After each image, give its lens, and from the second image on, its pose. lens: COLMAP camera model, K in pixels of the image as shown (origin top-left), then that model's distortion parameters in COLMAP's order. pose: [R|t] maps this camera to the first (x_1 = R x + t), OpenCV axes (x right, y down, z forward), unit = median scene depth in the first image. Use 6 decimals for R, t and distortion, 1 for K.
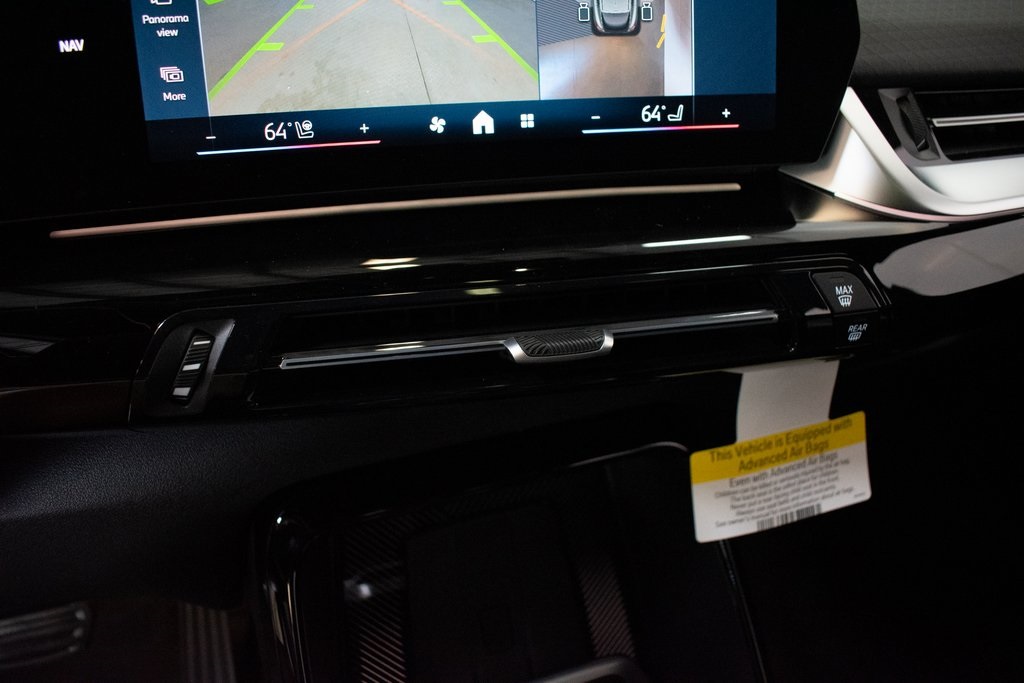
lens RADIAL K [[776.3, 0, 514.9], [0, 776.3, 341.7], [0, 0, 1]] dist [-0.124251, 0.029301]
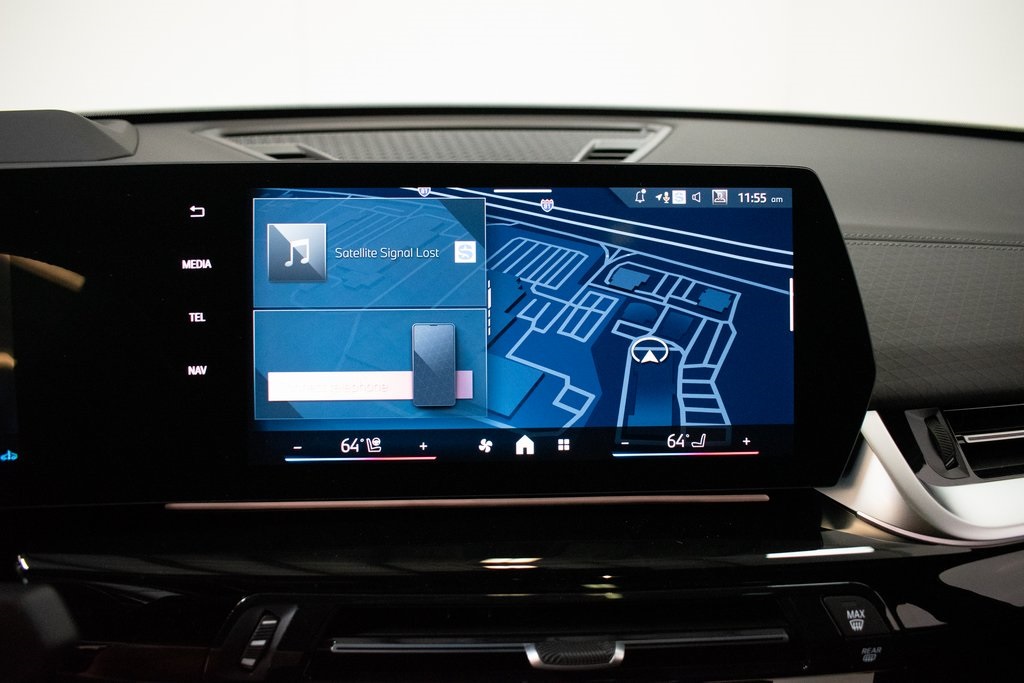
lens RADIAL K [[776.3, 0, 508.1], [0, 776.3, 339.3], [0, 0, 1]] dist [-0.124251, 0.029301]
pose [[0.983666, 0.037044, -0.176152, 0.131479], [-0.079141, 0.967941, -0.238382, -0.155840], [0.161674, 0.248429, 0.955063, -0.158648]]
